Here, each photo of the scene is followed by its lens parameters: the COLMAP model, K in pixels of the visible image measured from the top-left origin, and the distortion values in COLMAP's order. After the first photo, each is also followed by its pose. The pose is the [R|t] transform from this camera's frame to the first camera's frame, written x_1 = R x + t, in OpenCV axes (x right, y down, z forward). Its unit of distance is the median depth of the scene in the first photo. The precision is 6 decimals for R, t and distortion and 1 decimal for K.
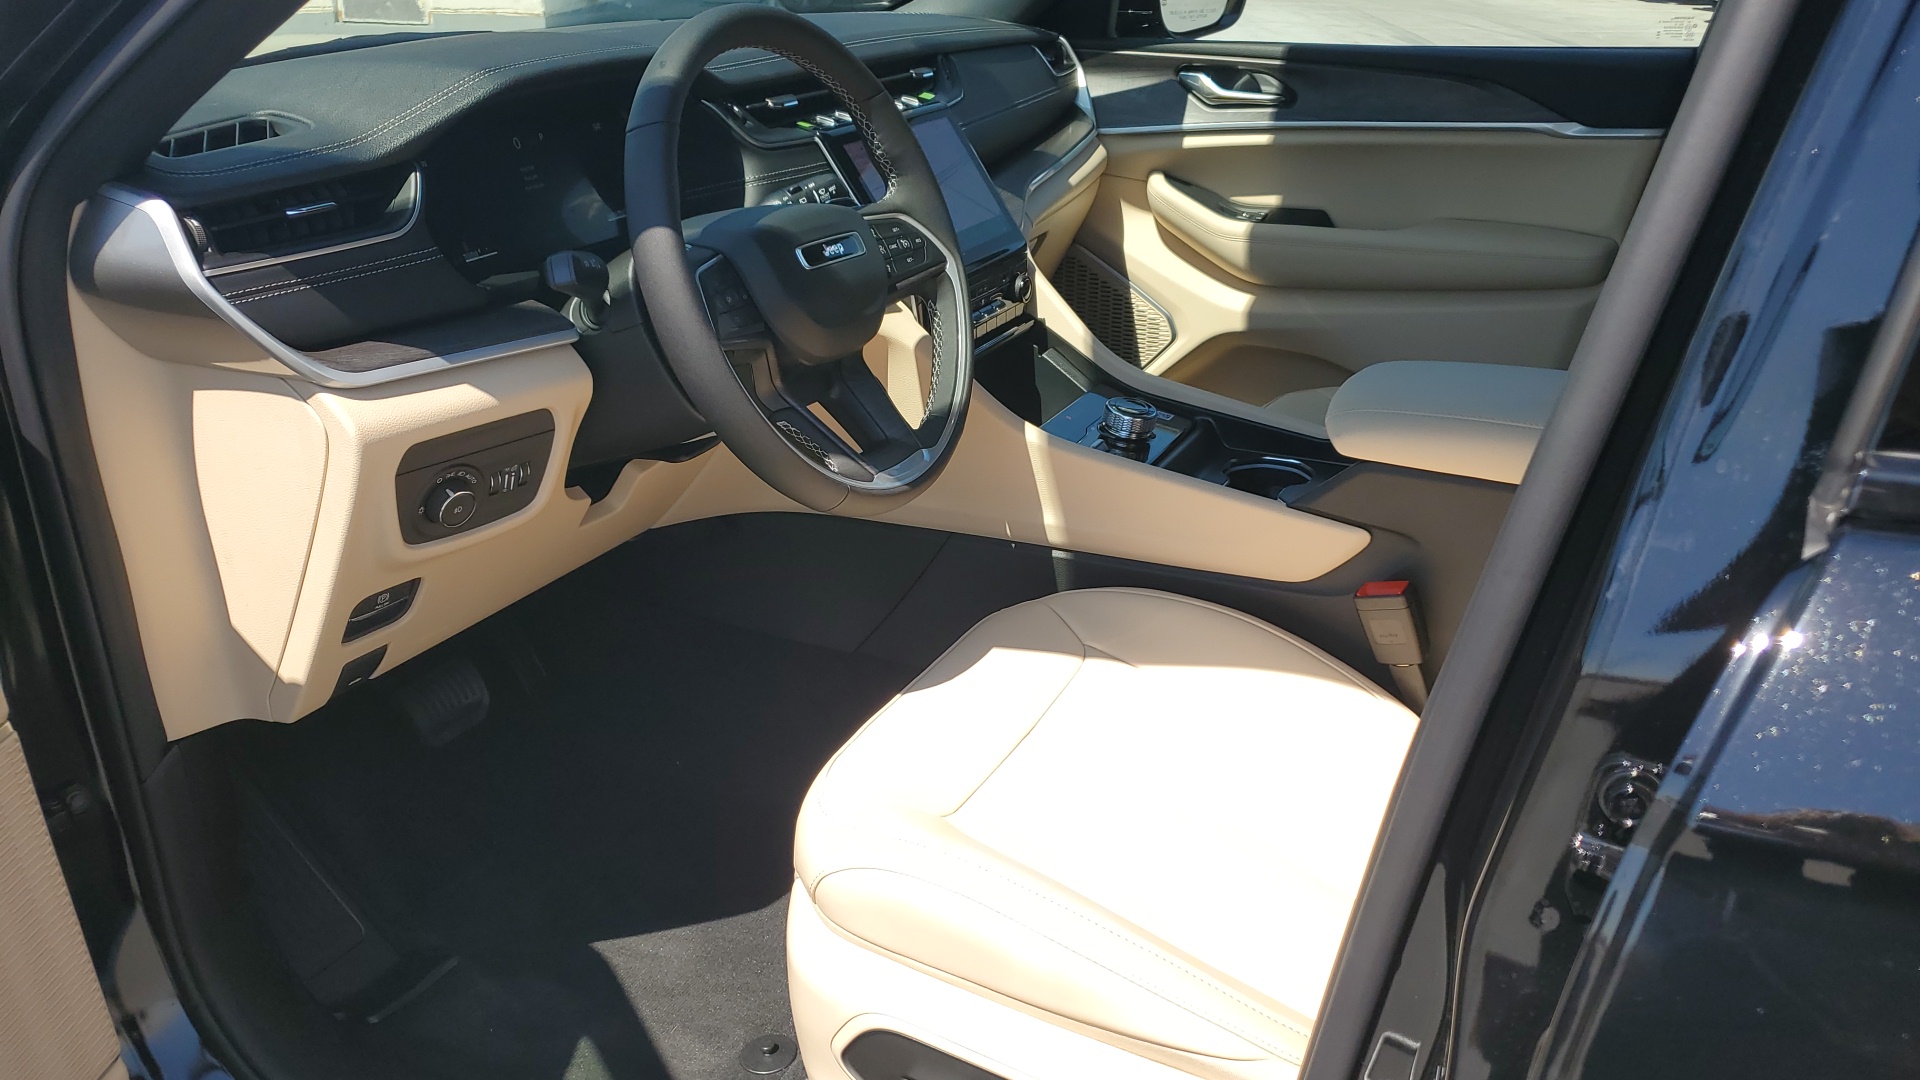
lens RADIAL K [[1475.4, 0, 952.9], [0, 1475.4, 534.7], [0, 0, 1]] dist [0.003588, 0.000415]
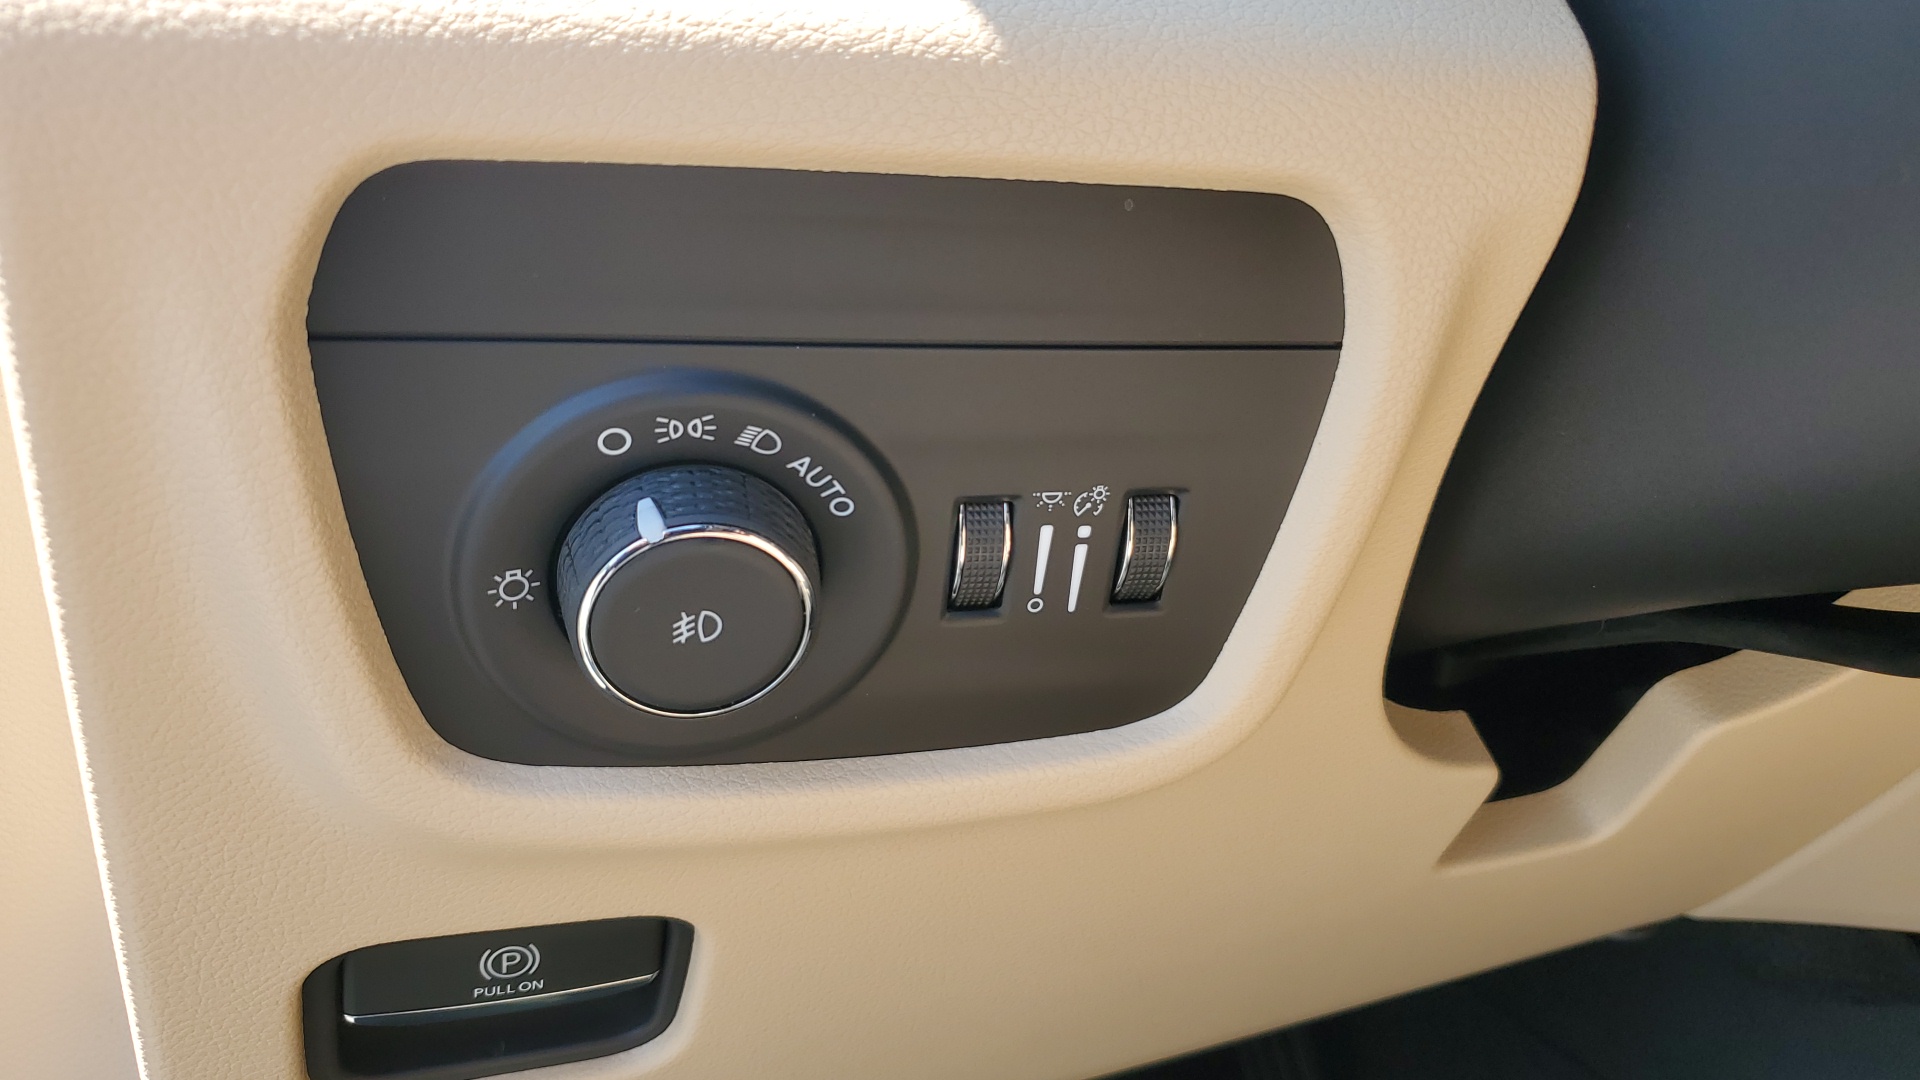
lens RADIAL K [[1455.9, 0, 945.0], [0, 1455.9, 553.0], [0, 0, 1]] dist [0.005493, -0.006843]
pose [[0.781442, 0.123916, -0.611550, -0.233285], [-0.236402, 0.965815, -0.106378, -0.015699], [0.577462, 0.227700, 0.784022, 1.013812]]
